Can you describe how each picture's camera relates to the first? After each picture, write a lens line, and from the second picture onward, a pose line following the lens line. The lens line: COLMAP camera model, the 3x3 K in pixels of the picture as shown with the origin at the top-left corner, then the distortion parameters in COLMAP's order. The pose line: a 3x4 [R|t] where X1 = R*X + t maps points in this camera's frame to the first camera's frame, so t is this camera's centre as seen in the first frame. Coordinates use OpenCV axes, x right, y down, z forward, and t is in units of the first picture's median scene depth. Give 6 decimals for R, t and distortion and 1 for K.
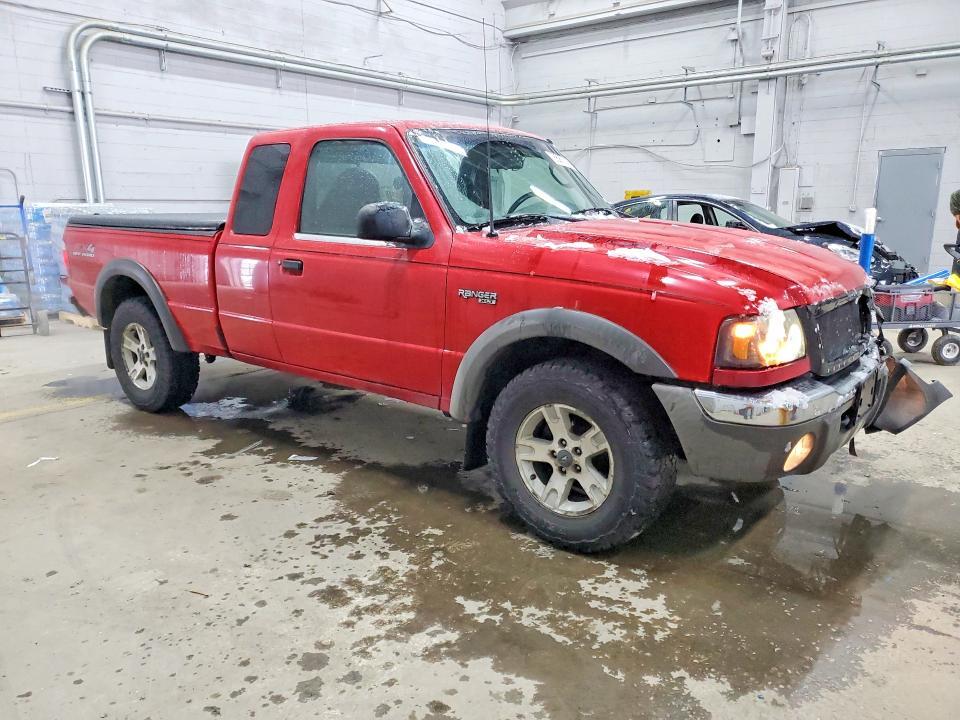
lens RADIAL K [[758.8, 0, 480.0], [0, 758.8, 360.0], [0, 0, 1]] dist [0.005332, 0.004178]
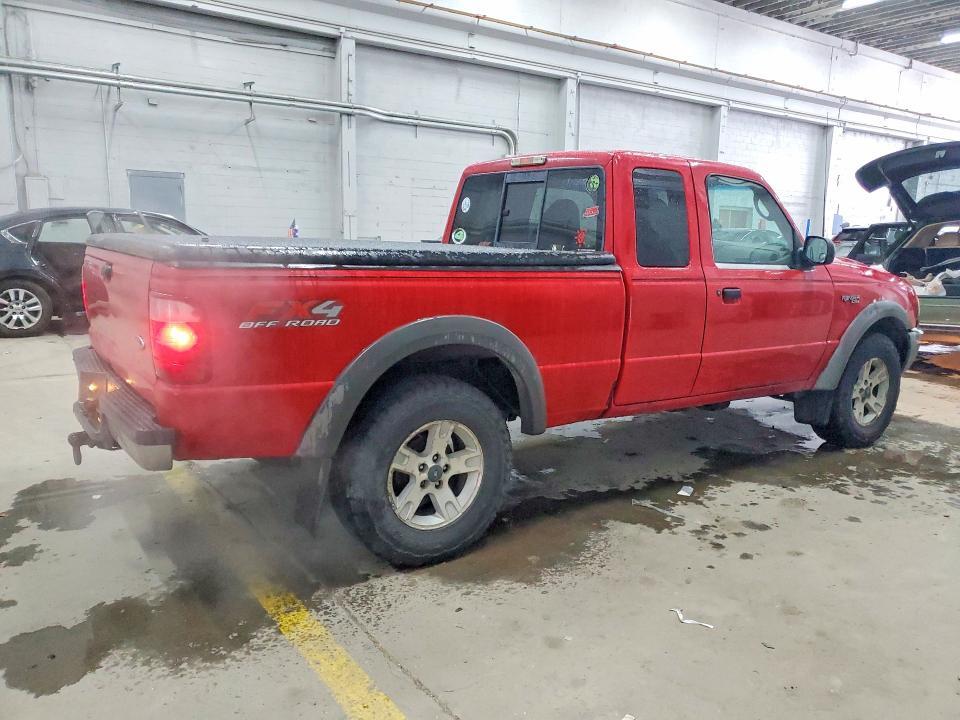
lens RADIAL K [[746.3, 0, 480.0], [0, 746.3, 360.0], [0, 0, 1]] dist [0.004356, 0.022407]
pose [[0.265099, -0.152734, 0.952048, -1.256272], [0.162945, 0.980270, 0.111889, -0.199060], [-0.950353, 0.125470, 0.284756, 0.994383]]
